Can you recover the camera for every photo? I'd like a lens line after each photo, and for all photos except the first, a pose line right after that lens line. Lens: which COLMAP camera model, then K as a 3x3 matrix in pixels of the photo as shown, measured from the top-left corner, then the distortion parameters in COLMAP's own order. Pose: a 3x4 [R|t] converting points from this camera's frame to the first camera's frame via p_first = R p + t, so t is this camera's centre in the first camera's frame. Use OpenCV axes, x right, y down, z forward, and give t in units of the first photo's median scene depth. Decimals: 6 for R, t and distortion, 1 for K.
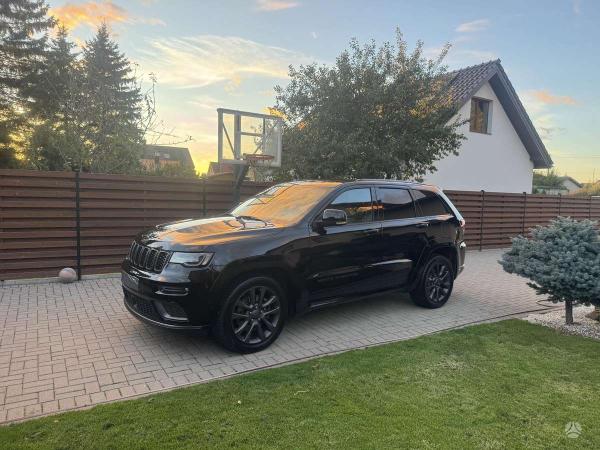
lens RADIAL K [[421.8, 0, 300.0], [0, 421.8, 225.0], [0, 0, 1]] dist [0.056160, -0.077365]
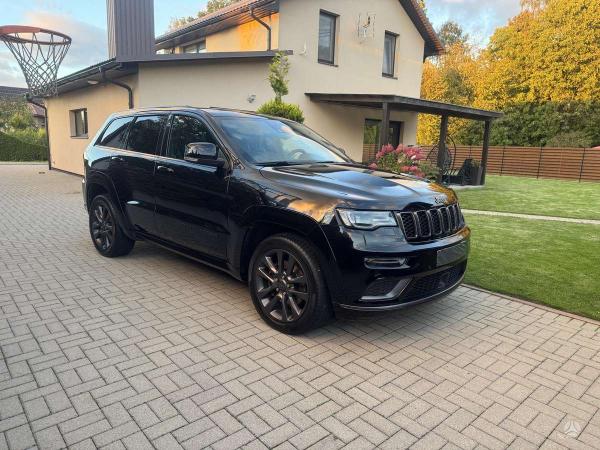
lens RADIAL K [[421.8, 0, 300.0], [0, 421.8, 225.0], [0, 0, 1]] dist [0.056160, -0.077365]
pose [[-0.176643, -0.215187, 0.960464, -1.095165], [0.035100, 0.973811, 0.224633, -0.102363], [-0.983649, 0.073392, -0.164463, 1.419479]]
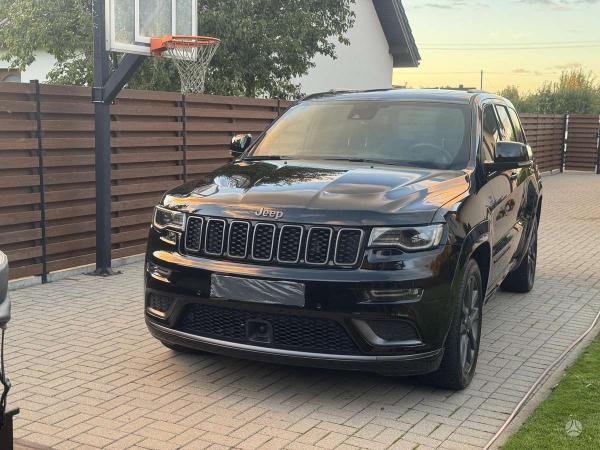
lens RADIAL K [[830.3, 0, 300.0], [0, 830.3, 225.0], [0, 0, 1]] dist [0.089365, -0.004645]
pose [[0.865121, -0.076297, 0.495726, -0.866989], [0.042968, 0.996003, 0.078309, -0.028576], [-0.499719, -0.046447, 0.864941, 0.100274]]
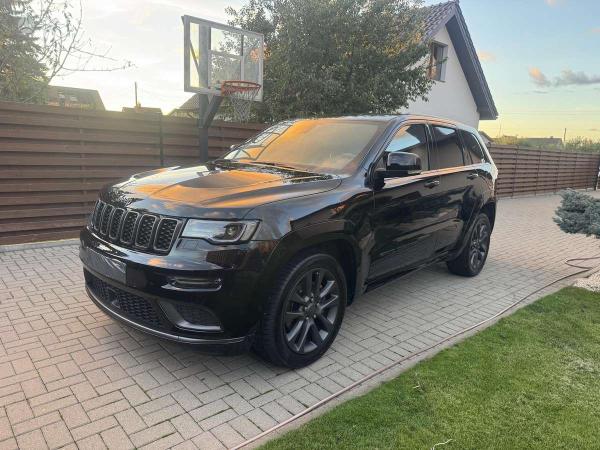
lens RADIAL K [[421.8, 0, 300.0], [0, 421.8, 225.0], [0, 0, 1]] dist [0.056160, -0.077365]
pose [[0.983617, -0.019022, 0.179265, -0.235046], [-0.001311, 0.993636, 0.112630, 0.003115], [-0.180267, -0.111019, 0.977332, 0.358022]]
